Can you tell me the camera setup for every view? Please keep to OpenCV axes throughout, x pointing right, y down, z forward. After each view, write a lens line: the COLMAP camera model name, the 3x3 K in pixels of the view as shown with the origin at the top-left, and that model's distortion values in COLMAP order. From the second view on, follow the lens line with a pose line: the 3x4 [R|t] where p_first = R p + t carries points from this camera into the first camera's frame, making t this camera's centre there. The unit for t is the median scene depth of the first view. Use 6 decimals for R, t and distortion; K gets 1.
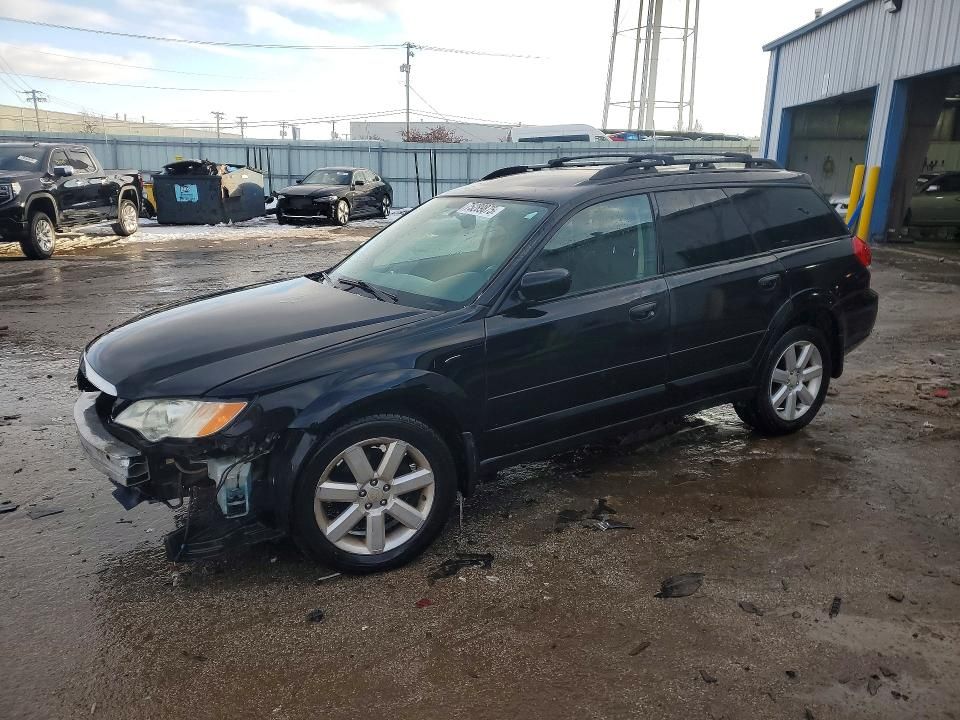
lens RADIAL K [[739.9, 0, 480.0], [0, 739.9, 360.0], [0, 0, 1]] dist [0.032053, -0.005924]
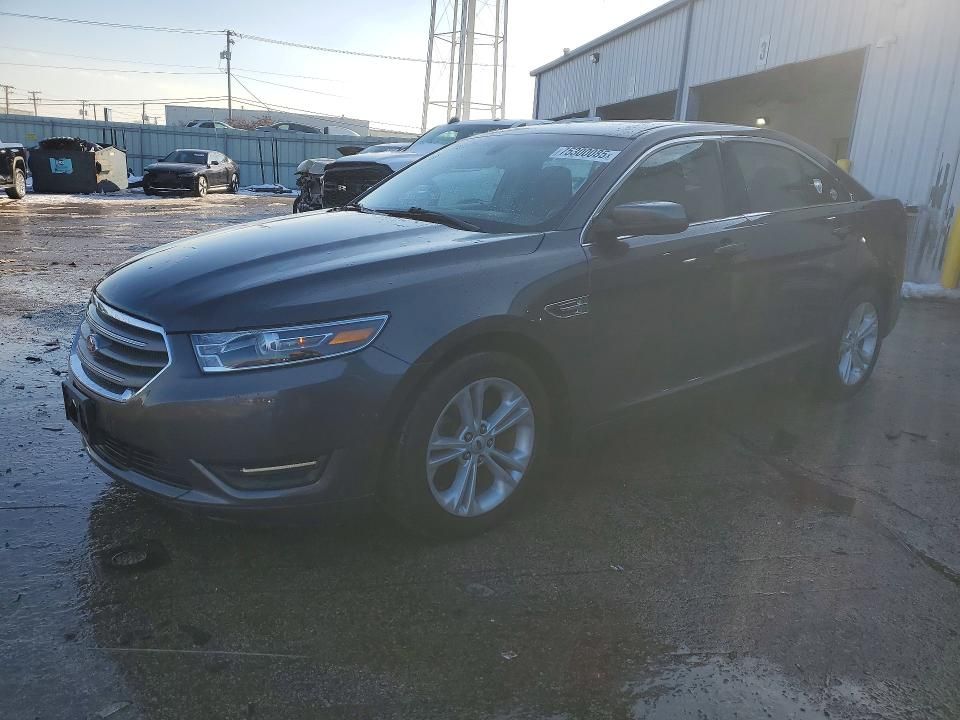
lens RADIAL K [[704.1, 0, 480.0], [0, 704.1, 360.0], [0, 0, 1]] dist [0.026735, -0.006600]
pose [[0.972074, -0.029956, 0.232753, -0.020185], [0.025208, 0.999410, 0.023349, 0.066809], [-0.233315, -0.016830, 0.972255, -0.230224]]
